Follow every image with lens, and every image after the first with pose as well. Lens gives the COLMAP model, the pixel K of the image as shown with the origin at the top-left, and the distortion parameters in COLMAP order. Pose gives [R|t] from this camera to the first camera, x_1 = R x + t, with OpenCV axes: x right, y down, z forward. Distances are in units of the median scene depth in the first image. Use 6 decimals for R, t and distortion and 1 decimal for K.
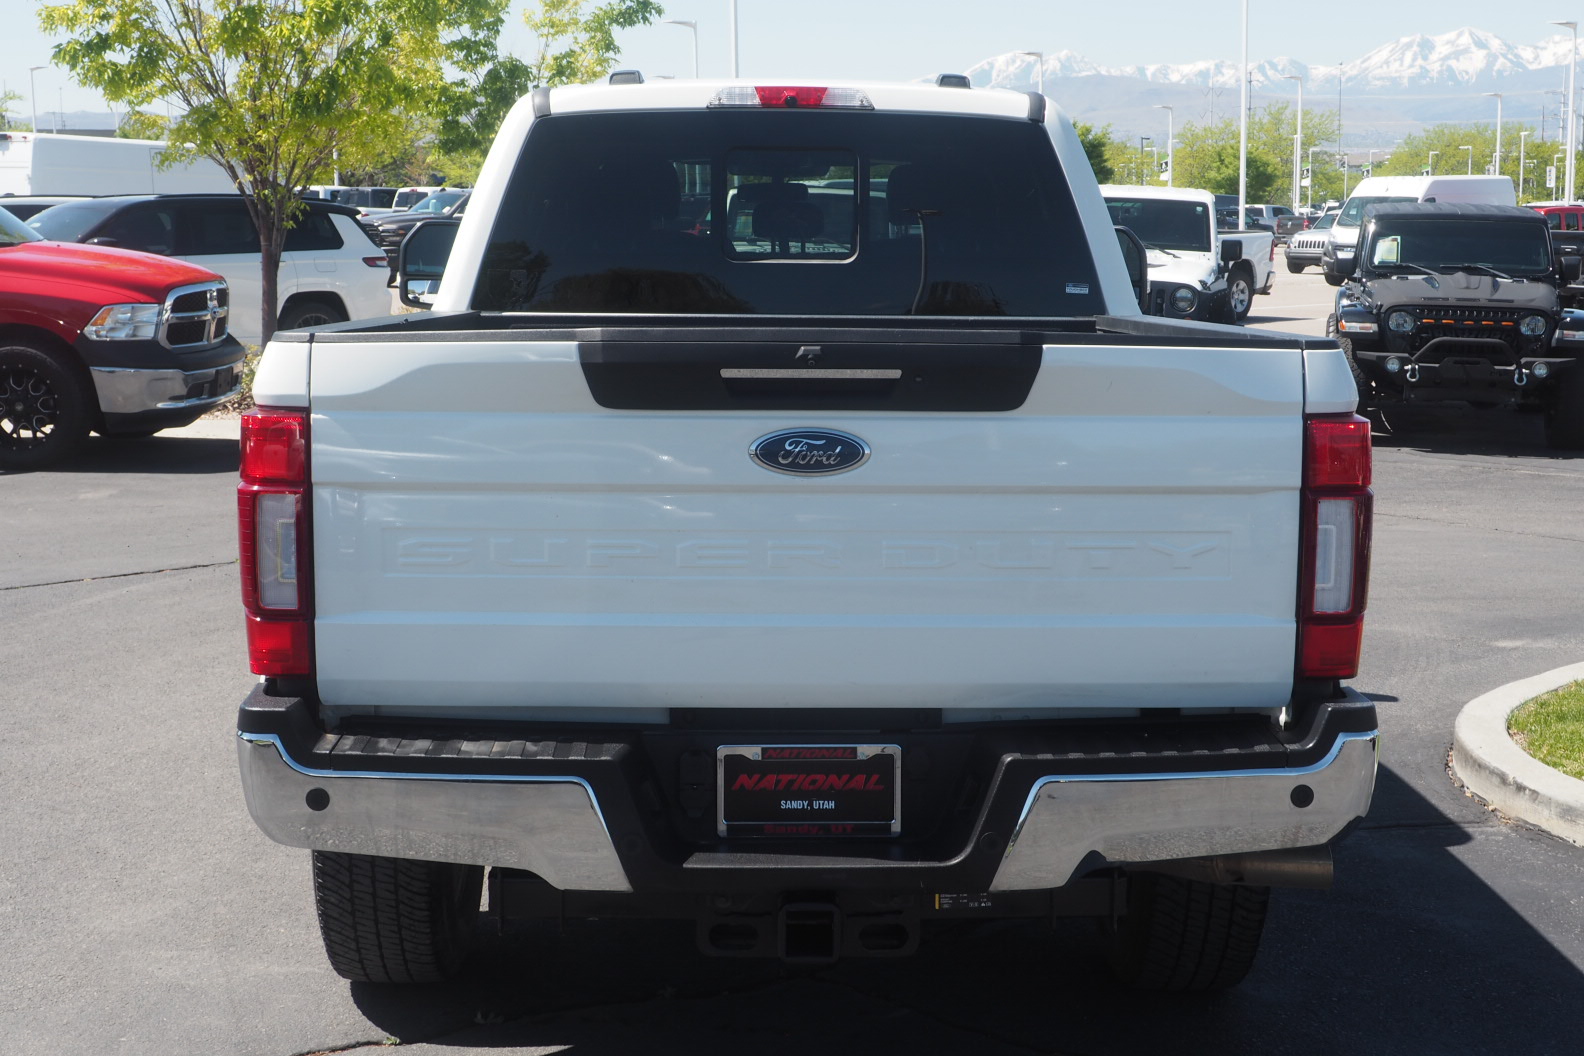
lens RADIAL K [[2103.7, 0, 792.4], [0, 2103.7, 529.9], [0, 0, 1]] dist [-0.112029, 0.000000]
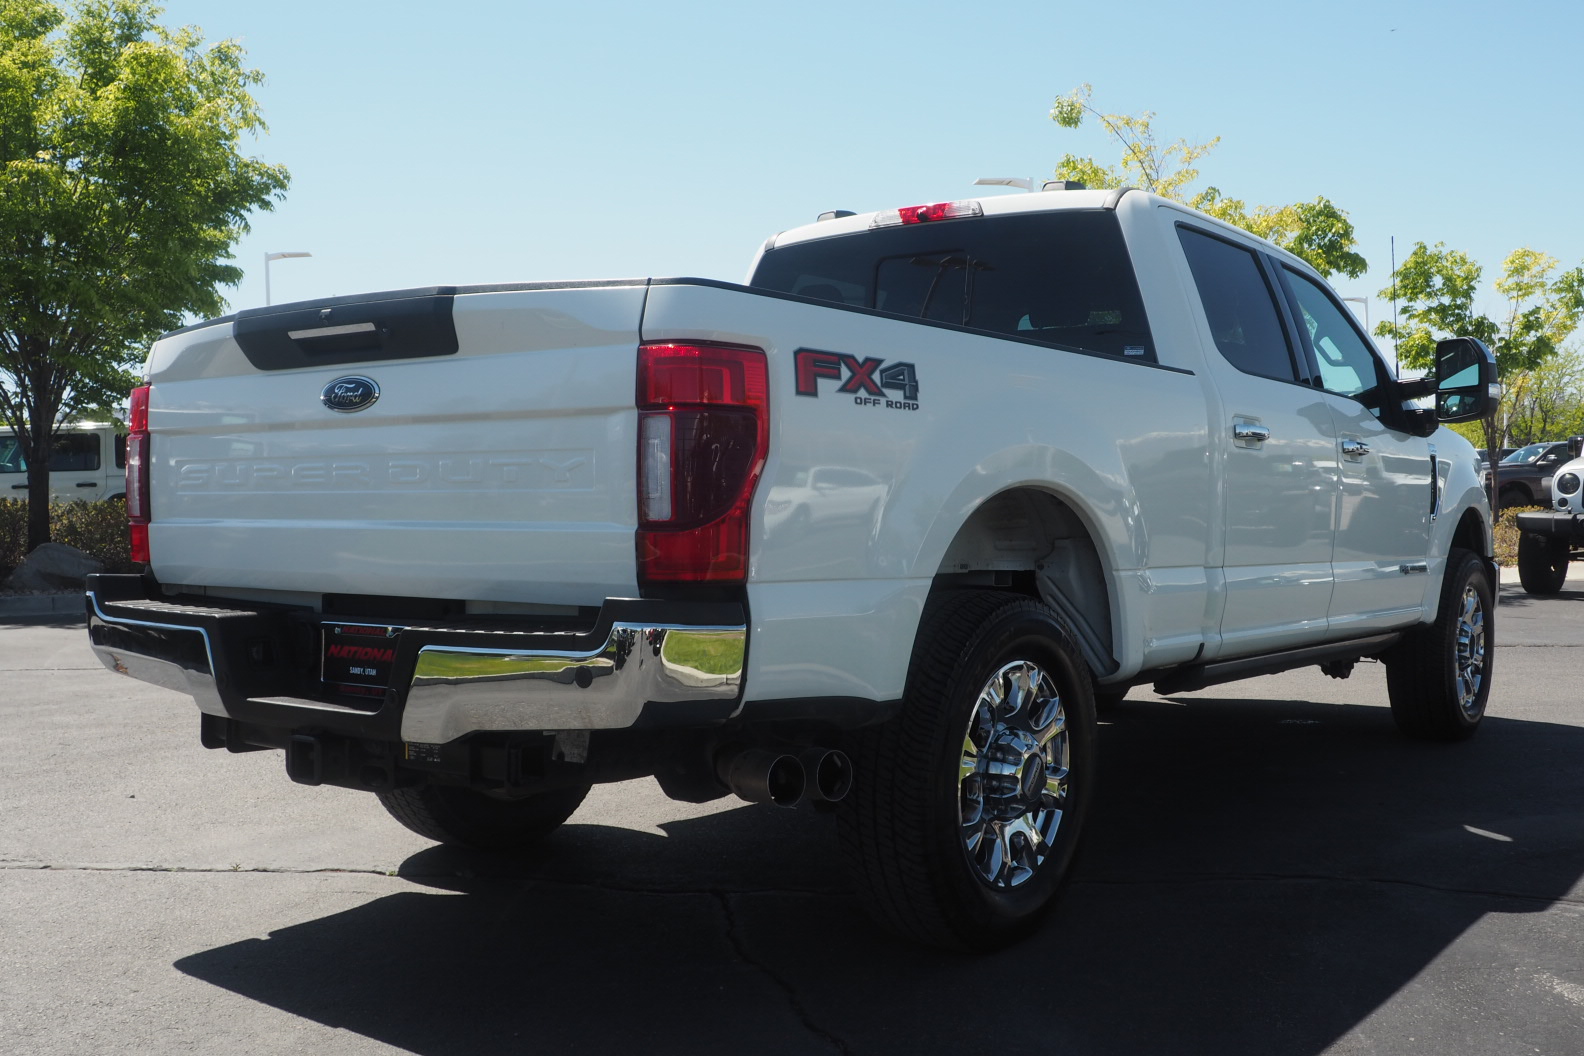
lens RADIAL K [[1542.5, 0, 792.7], [0, 1542.5, 524.6], [0, 0, 1]] dist [-0.009406, 0.000000]
pose [[0.787509, 0.000508, -0.616303, 0.798872], [-0.076552, 0.992336, -0.097000, 0.113146], [0.611530, 0.123568, 0.781513, 0.410369]]
